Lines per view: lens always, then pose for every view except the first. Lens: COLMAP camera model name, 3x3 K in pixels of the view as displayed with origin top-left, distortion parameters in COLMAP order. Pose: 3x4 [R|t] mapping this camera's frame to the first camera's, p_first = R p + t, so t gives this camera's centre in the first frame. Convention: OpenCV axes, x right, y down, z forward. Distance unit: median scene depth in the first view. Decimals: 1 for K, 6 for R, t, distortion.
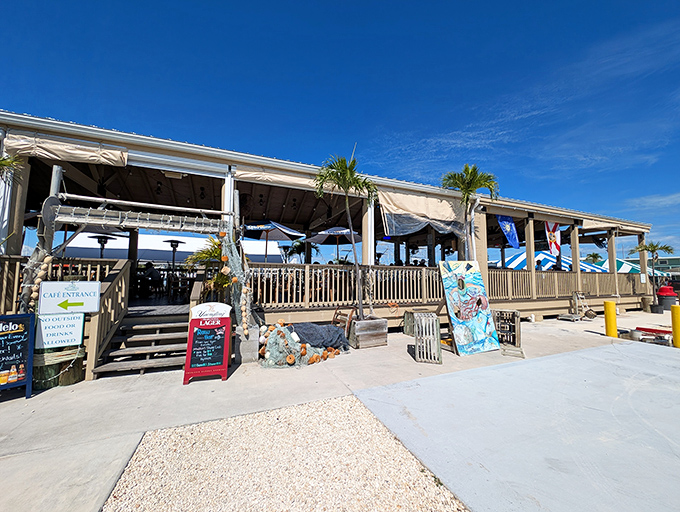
lens RADIAL K [[257.6, 0, 340.0], [0, 257.6, 256.0], [0, 0, 1]] dist [0.000516, 0.000044]
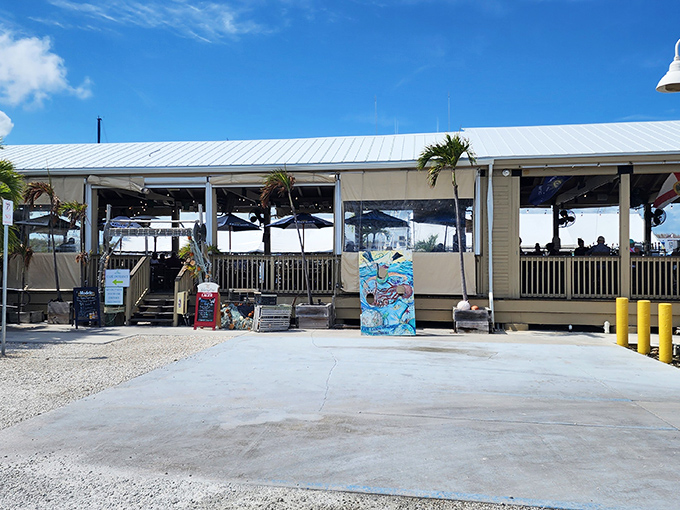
lens RADIAL K [[457.5, 0, 340.0], [0, 457.5, 255.0], [0, 0, 1]] dist [-0.000508, -0.000258]
pose [[0.891982, -0.003447, -0.452059, 1.205129], [0.045553, 0.995567, 0.082291, -0.130545], [0.449771, -0.093994, 0.888184, -0.757964]]
